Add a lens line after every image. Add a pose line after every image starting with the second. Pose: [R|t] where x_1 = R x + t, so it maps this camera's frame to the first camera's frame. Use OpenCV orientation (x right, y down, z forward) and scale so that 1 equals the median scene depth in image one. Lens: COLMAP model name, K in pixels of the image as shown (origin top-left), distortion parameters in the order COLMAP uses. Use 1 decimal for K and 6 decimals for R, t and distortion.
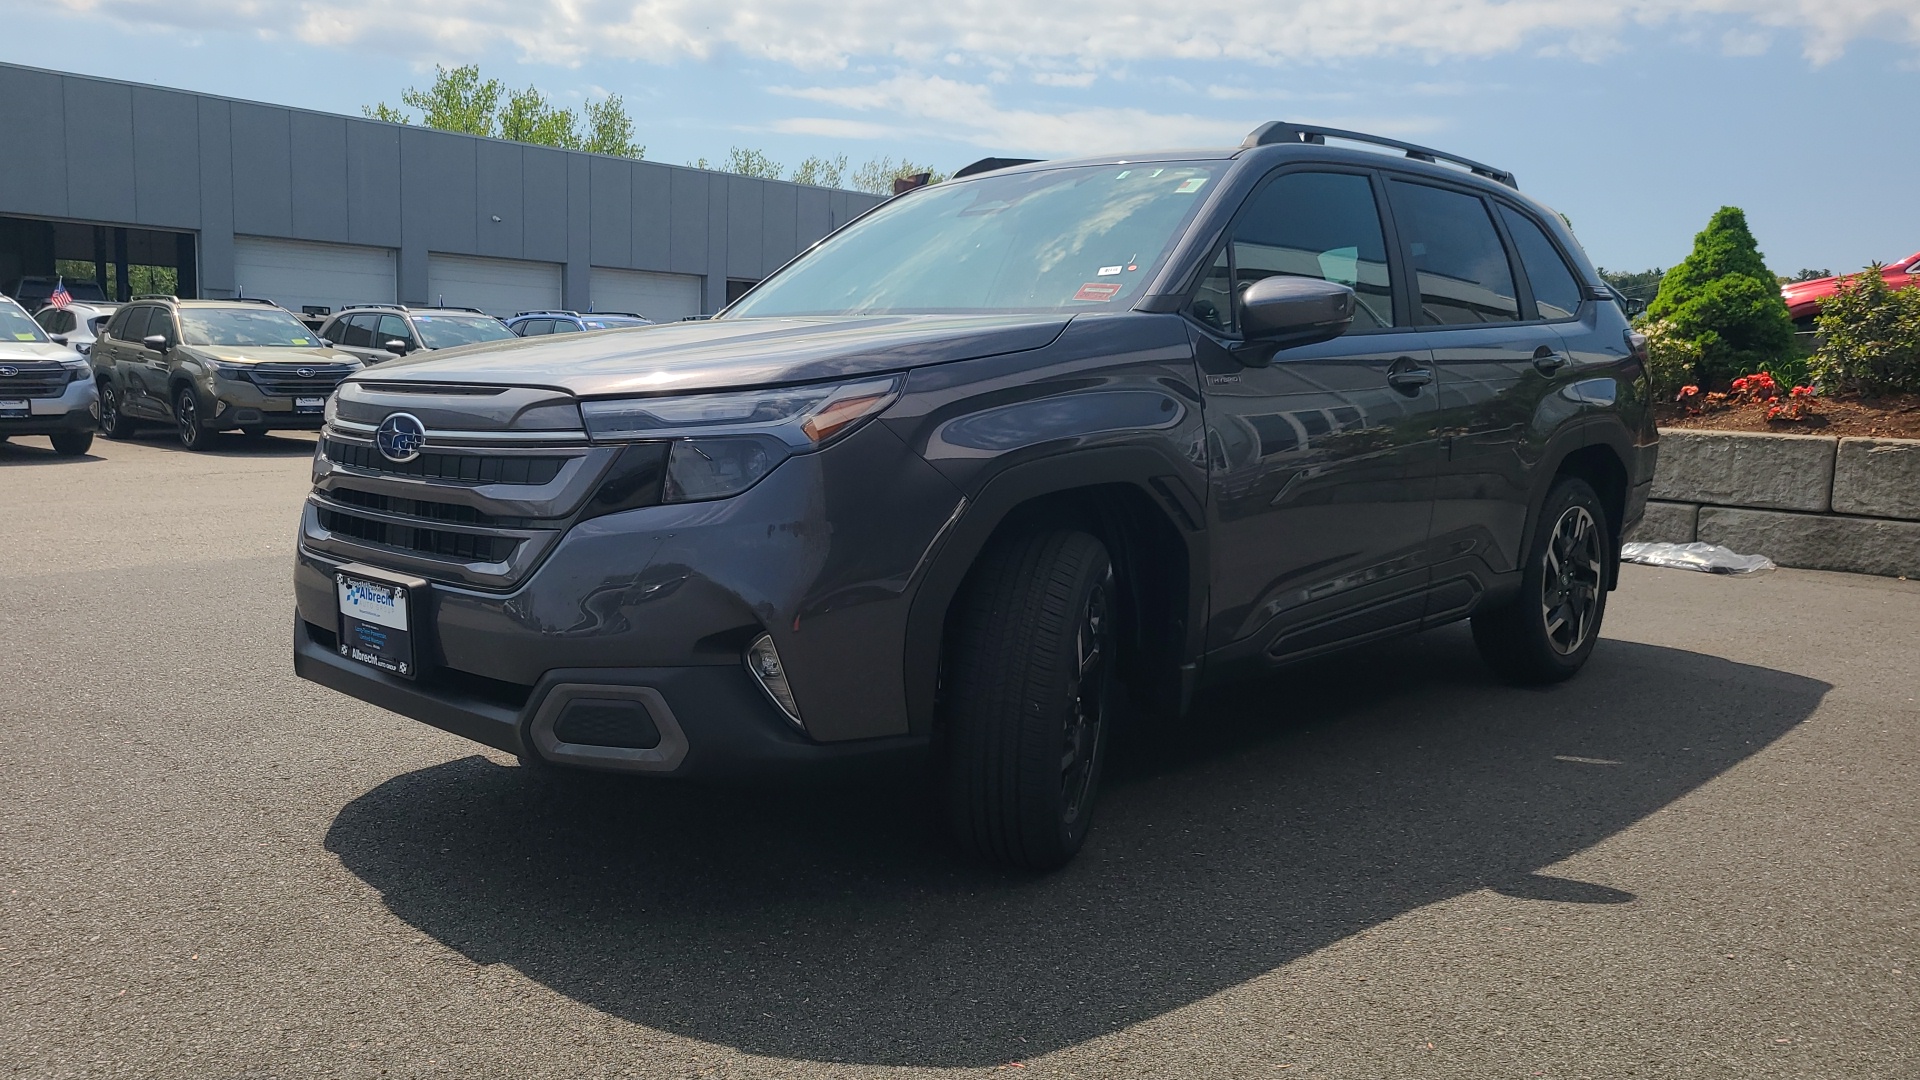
lens RADIAL K [[1450.8, 0, 888.5], [0, 1450.8, 551.4], [0, 0, 1]] dist [0.061330, -0.045757]
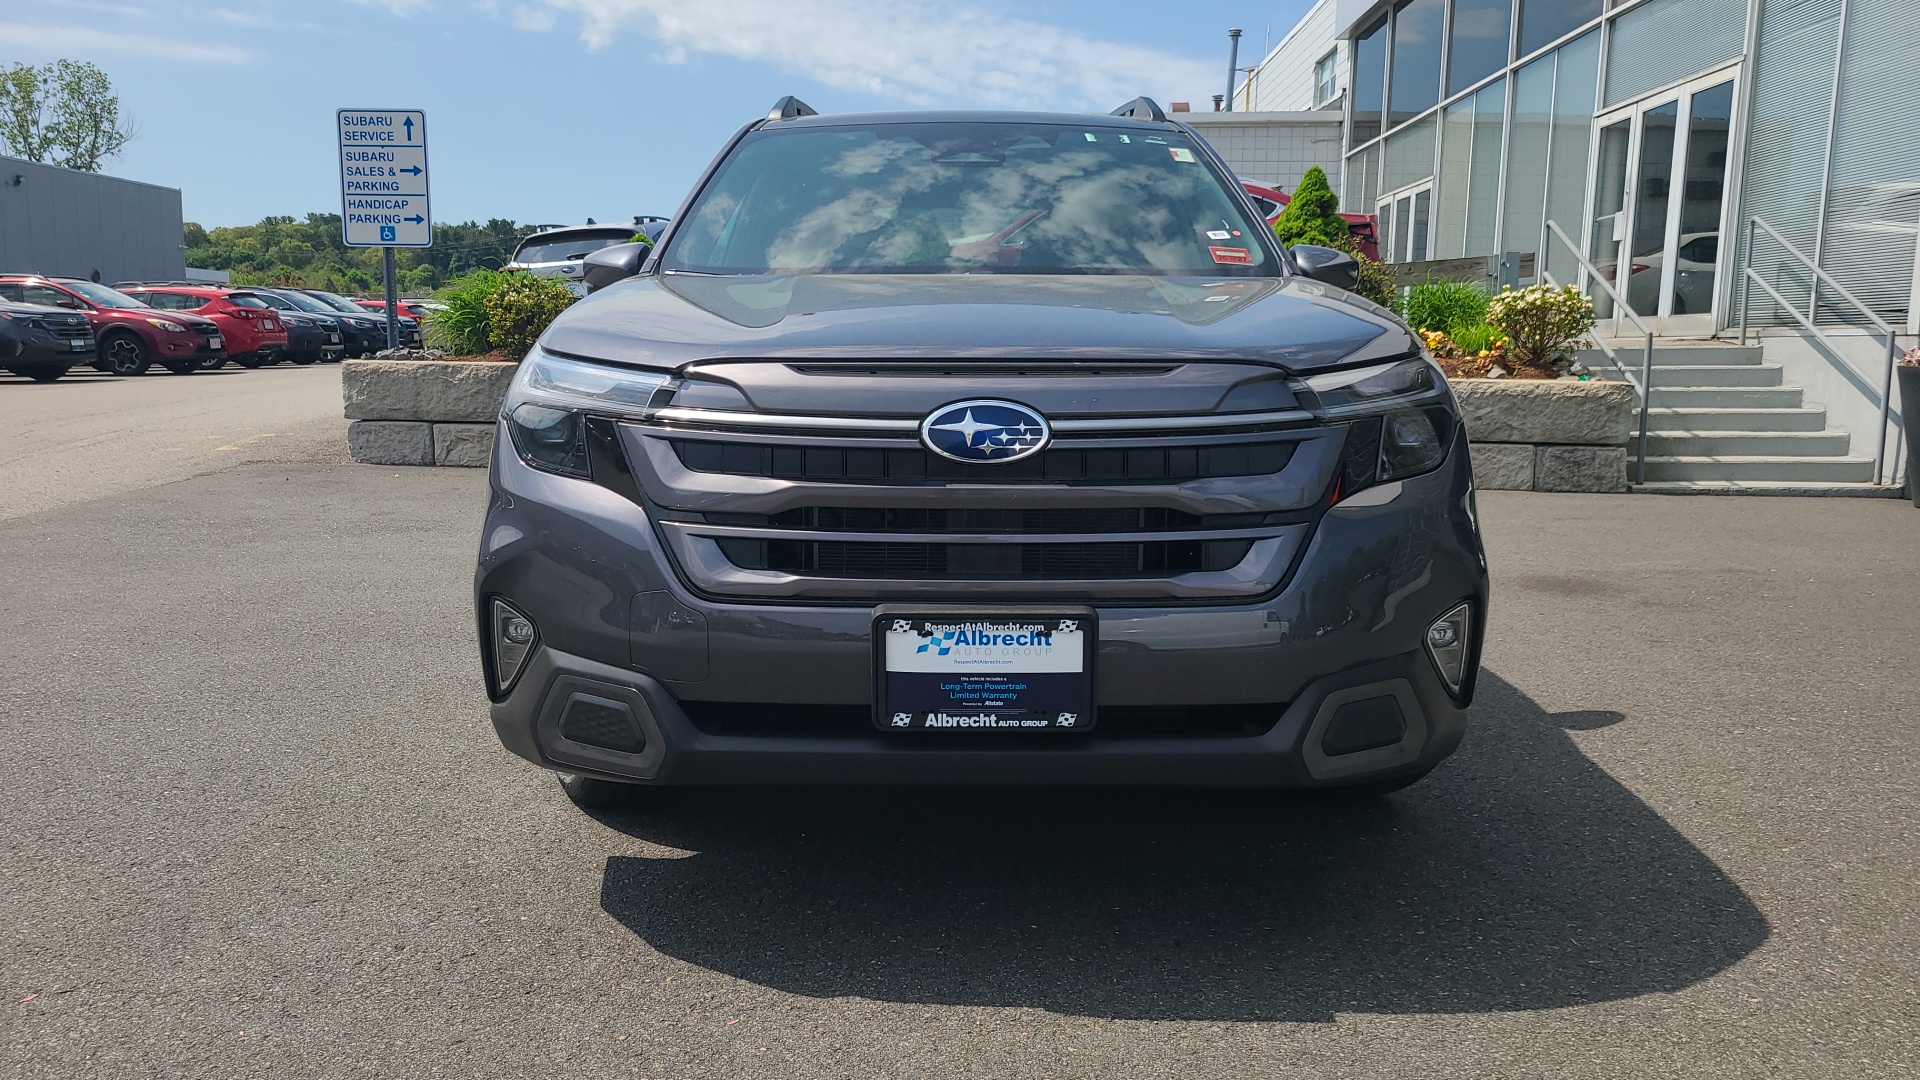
lens RADIAL K [[1450.8, 0, 940.2], [0, 1450.8, 540.6], [0, 0, 1]] dist [0.061330, -0.045757]
pose [[0.712689, -0.112916, 0.692333, -0.276919], [0.092258, 0.993474, 0.067060, -0.023223], [-0.695387, 0.016081, 0.718456, 0.143084]]
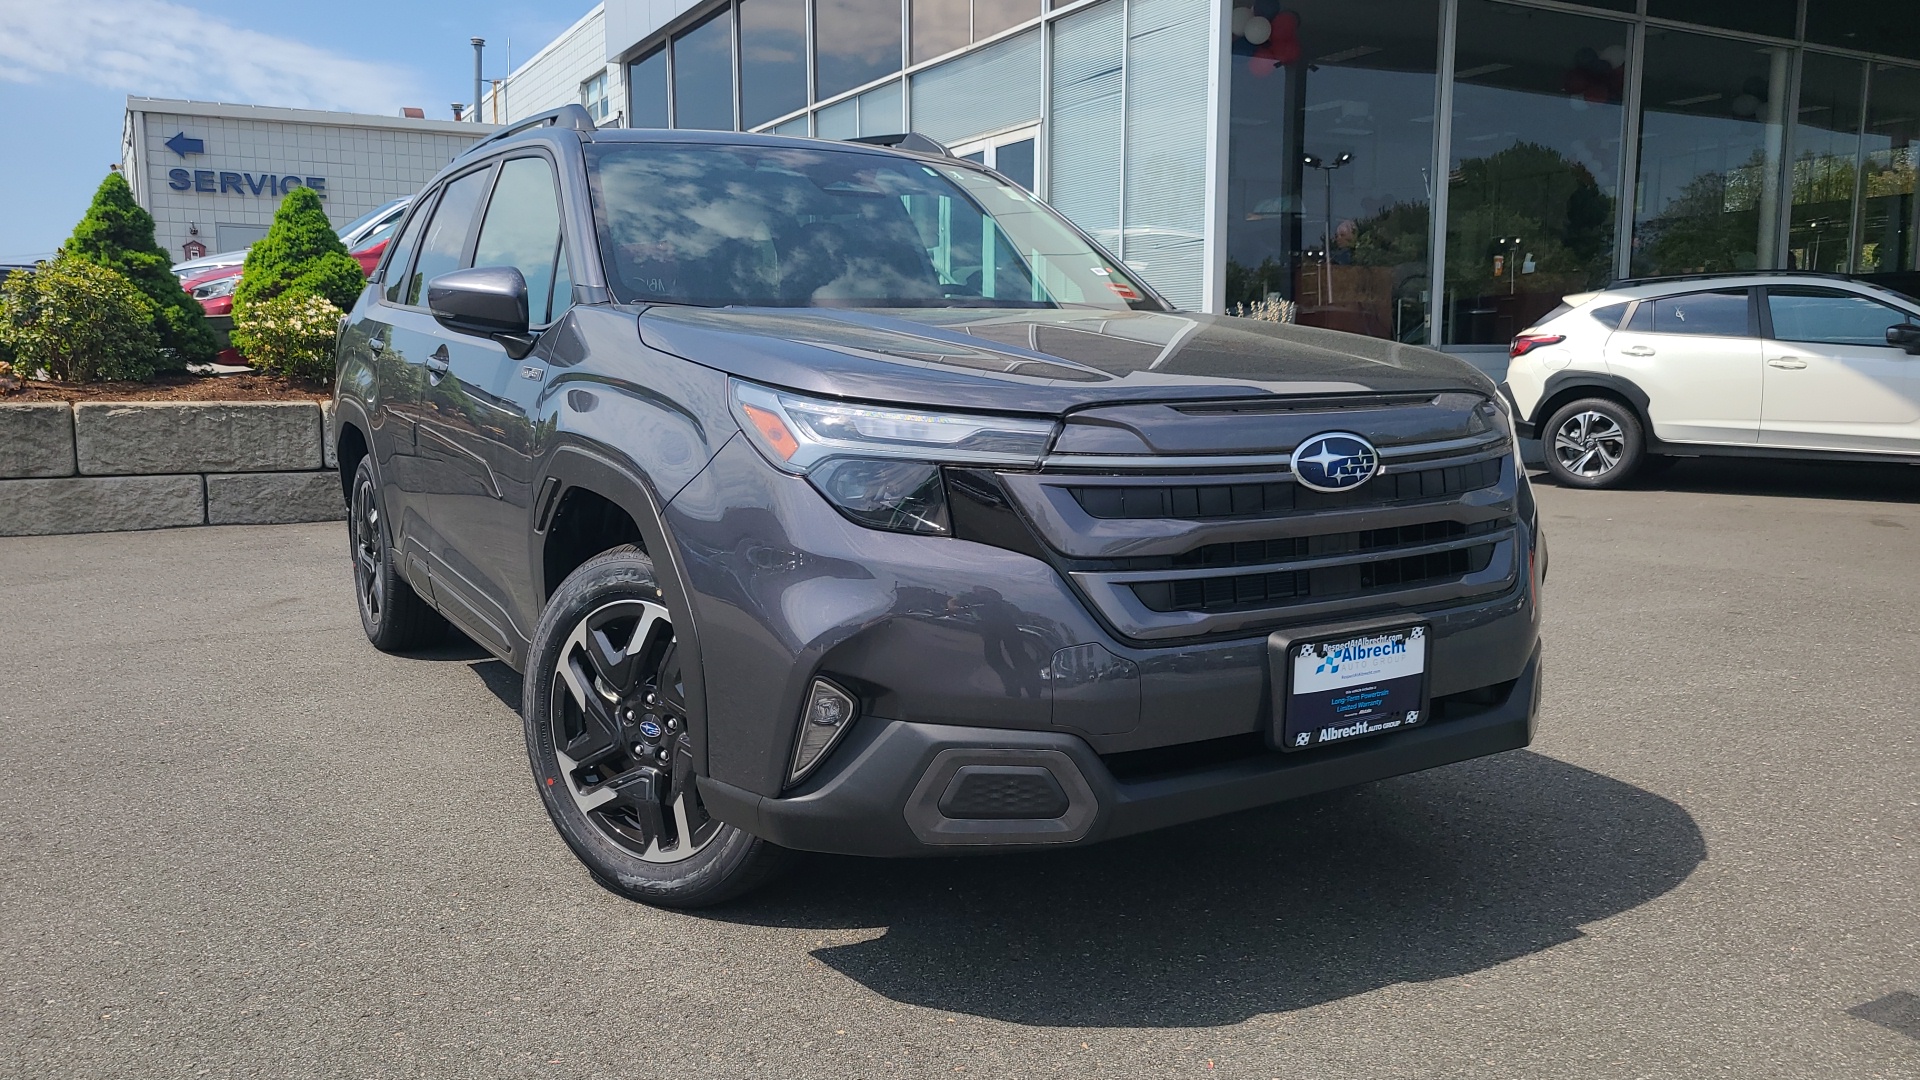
lens RADIAL K [[1450.8, 0, 940.0], [0, 1450.8, 544.6], [0, 0, 1]] dist [0.061330, -0.045757]
pose [[0.240037, -0.149026, 0.959257, -0.371502], [0.128232, 0.984355, 0.120837, -0.050200], [-0.962257, 0.094002, 0.255392, 0.312727]]
